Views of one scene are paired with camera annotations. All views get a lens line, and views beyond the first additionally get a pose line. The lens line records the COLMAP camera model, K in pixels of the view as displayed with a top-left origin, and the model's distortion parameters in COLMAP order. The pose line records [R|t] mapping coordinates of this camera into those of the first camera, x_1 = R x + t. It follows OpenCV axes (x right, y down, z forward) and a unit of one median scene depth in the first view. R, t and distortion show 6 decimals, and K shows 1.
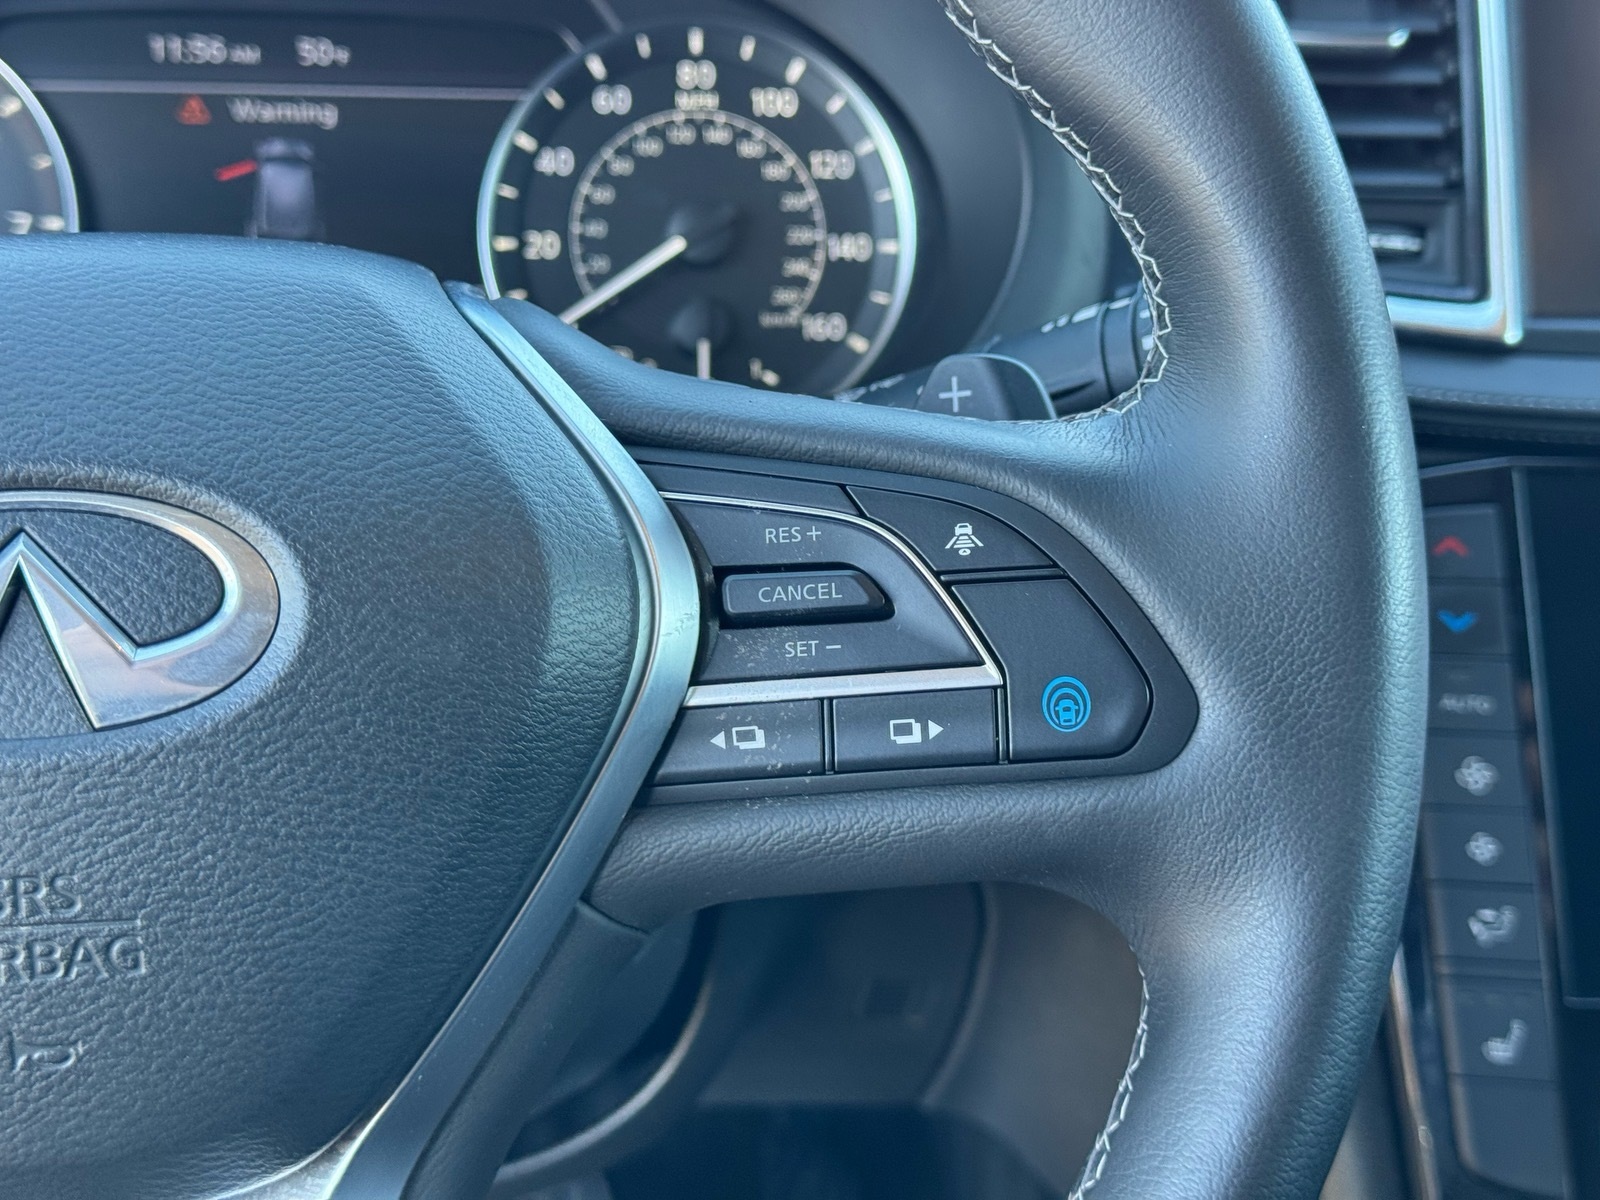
lens RADIAL K [[2268.8, 0, 800.0], [0, 2268.8, 600.0], [0, 0, 1]] dist [0.134647, -0.000503]
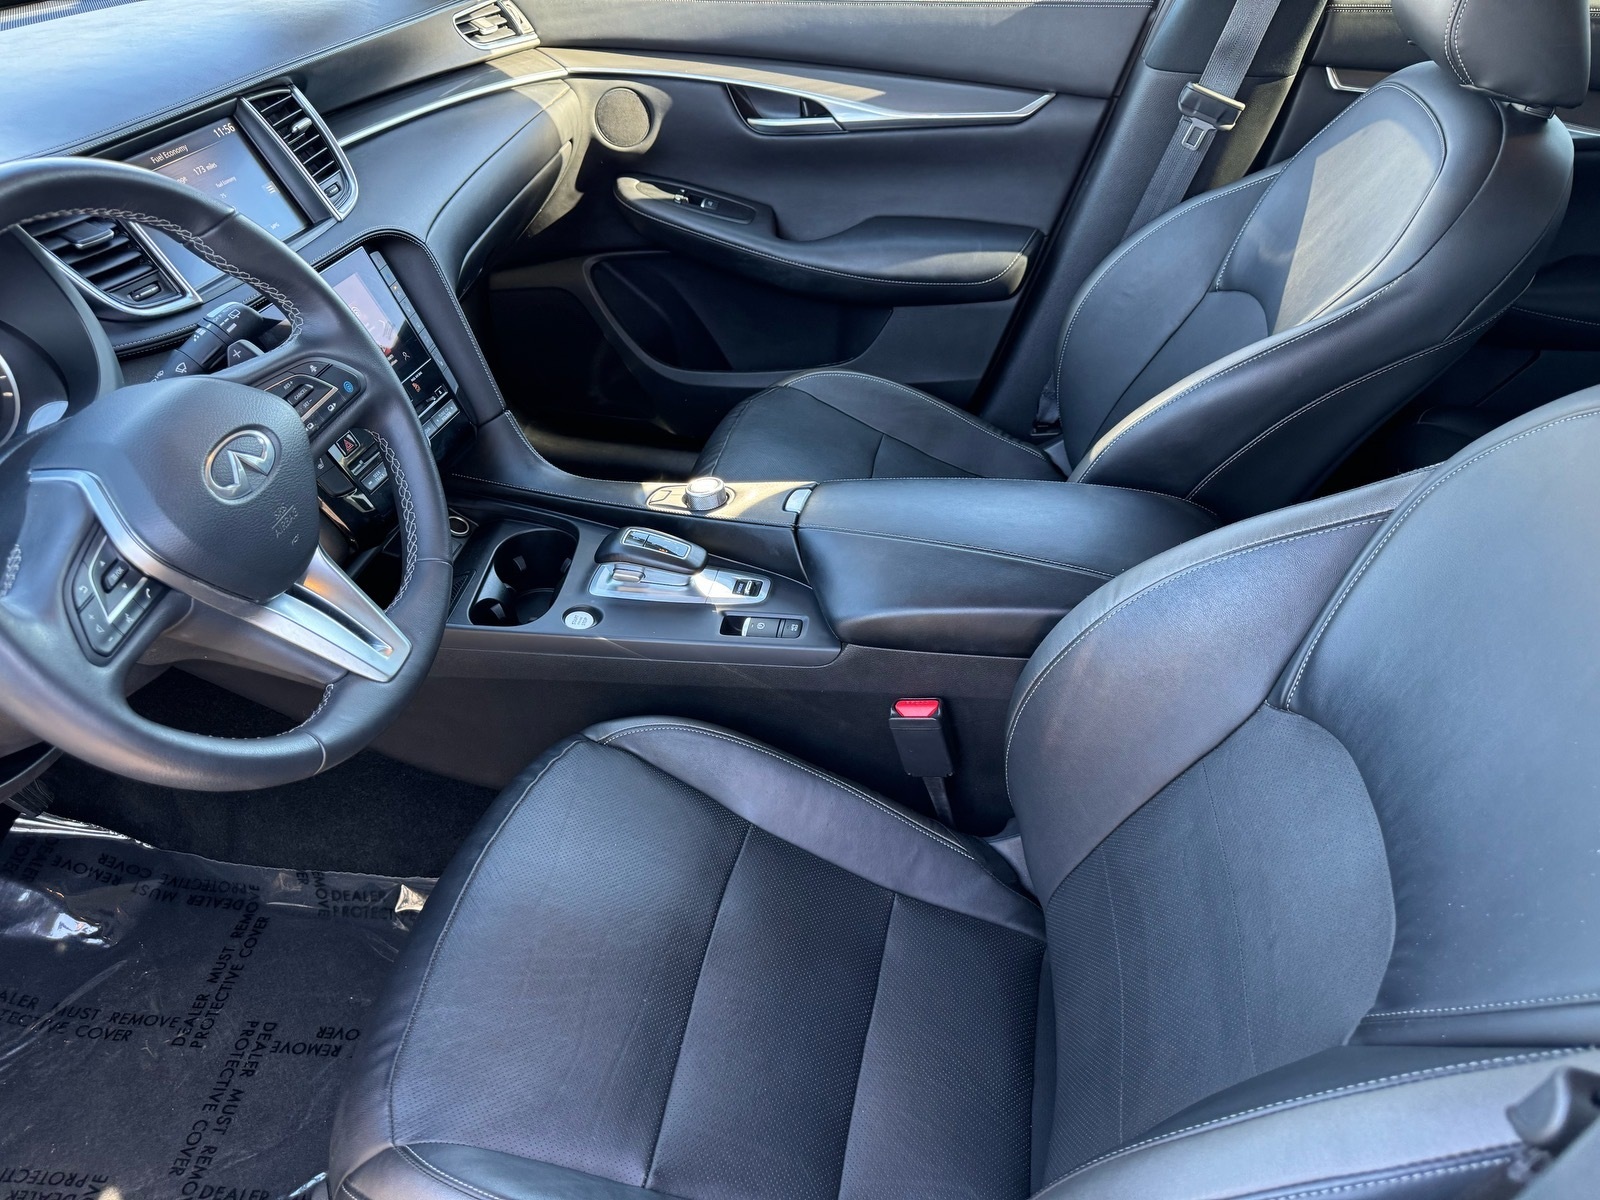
lens RADIAL K [[1157.9, 0, 797.1], [0, 1157.9, 616.1], [0, 0, 1]] dist [0.046010, -0.050765]
pose [[0.283391, -0.605634, 0.743571, -0.975369], [0.390178, 0.781097, 0.487493, -0.229167], [-0.876042, 0.151974, 0.457661, -0.518450]]
